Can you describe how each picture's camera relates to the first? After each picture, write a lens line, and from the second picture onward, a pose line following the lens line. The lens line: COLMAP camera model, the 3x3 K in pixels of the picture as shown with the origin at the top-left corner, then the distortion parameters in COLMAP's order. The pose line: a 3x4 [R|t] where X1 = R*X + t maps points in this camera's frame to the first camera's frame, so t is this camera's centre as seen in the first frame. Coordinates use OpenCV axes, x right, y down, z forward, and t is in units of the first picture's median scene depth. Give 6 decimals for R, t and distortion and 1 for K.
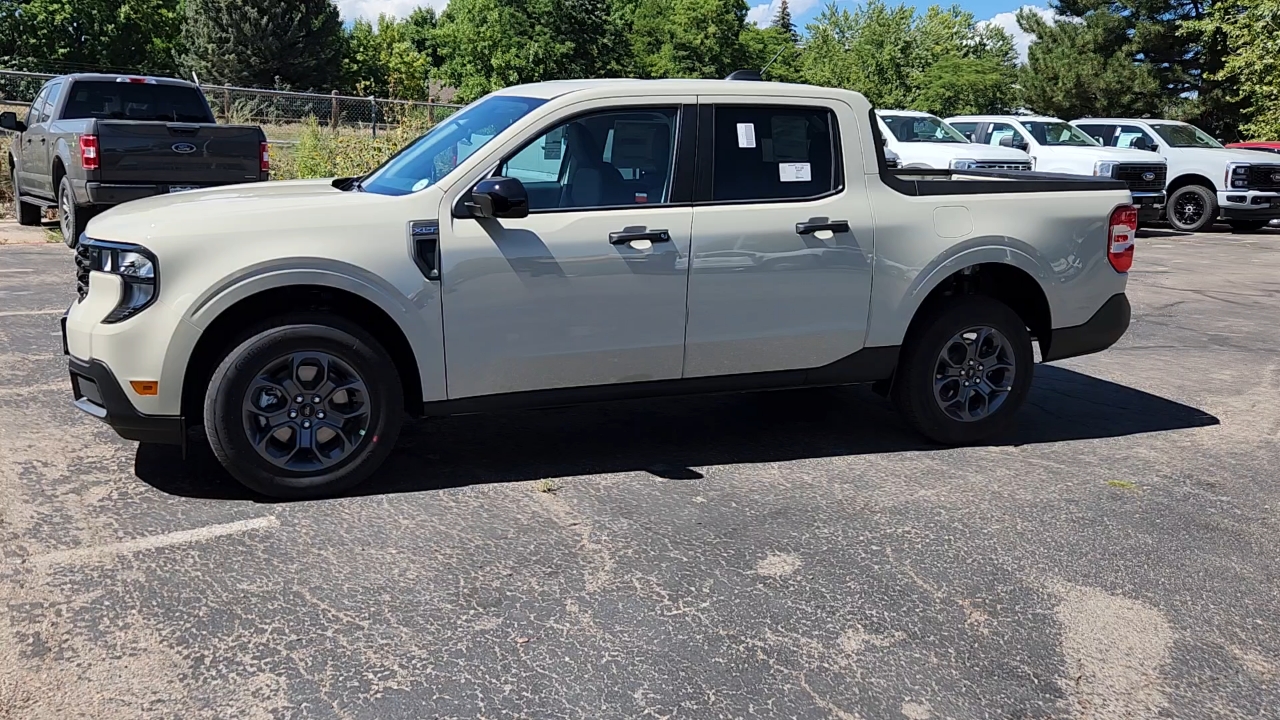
lens RADIAL K [[1086.2, 0, 624.4], [0, 1086.2, 357.5], [0, 0, 1]] dist [0.015624, 0.004857]
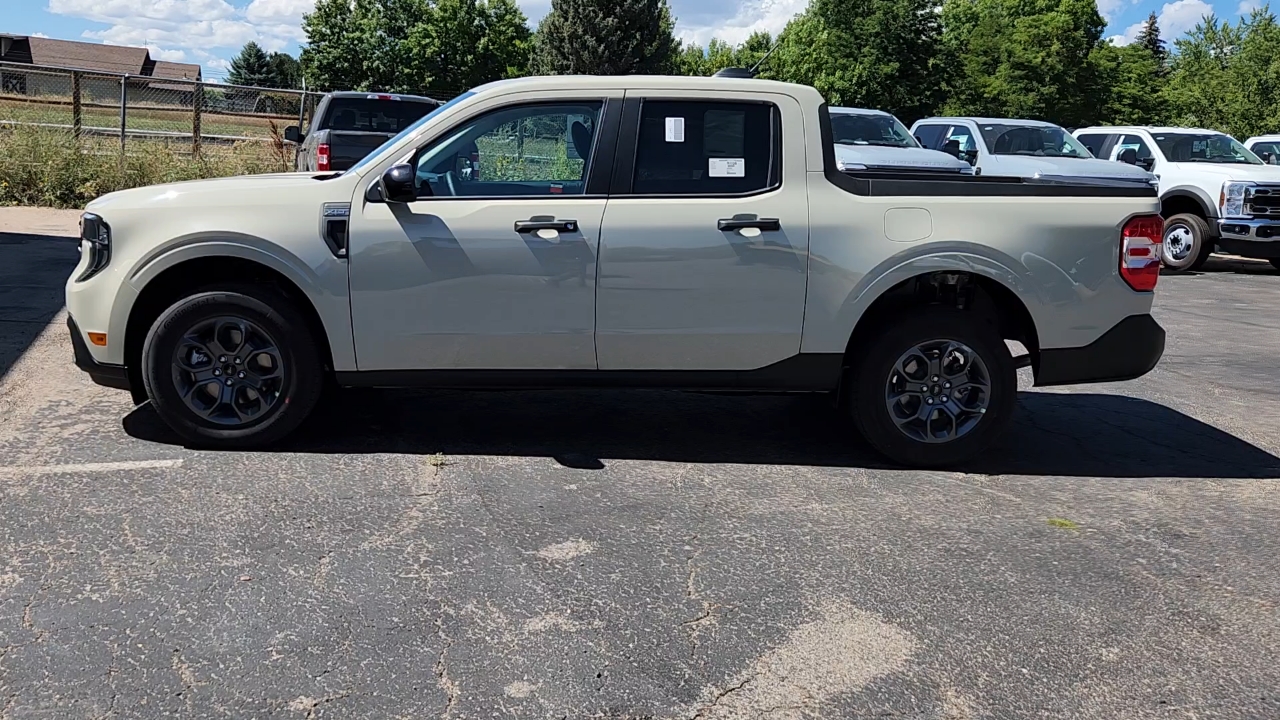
lens RADIAL K [[1086.2, 0, 624.4], [0, 1086.2, 357.5], [0, 0, 1]] dist [0.015624, 0.004857]
pose [[0.952849, 0.064890, -0.296427, 0.352284], [-0.071181, 0.997408, -0.010469, 0.015684], [0.294980, 0.031076, 0.954998, 0.042932]]
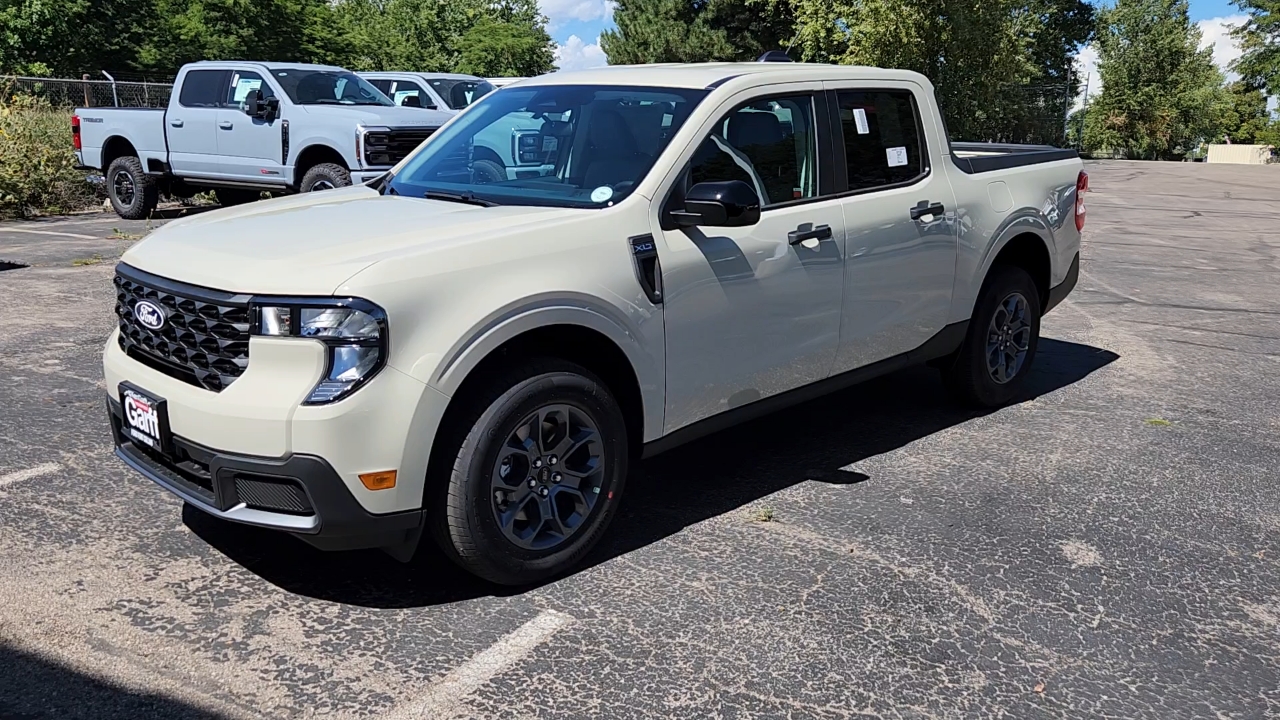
lens RADIAL K [[1086.2, 0, 624.4], [0, 1086.2, 357.5], [0, 0, 1]] dist [0.015624, 0.004857]
pose [[0.911017, -0.117917, 0.395150, -0.458499], [0.105180, 0.992995, 0.053828, -0.065155], [-0.398729, -0.007477, 0.917038, 0.180357]]
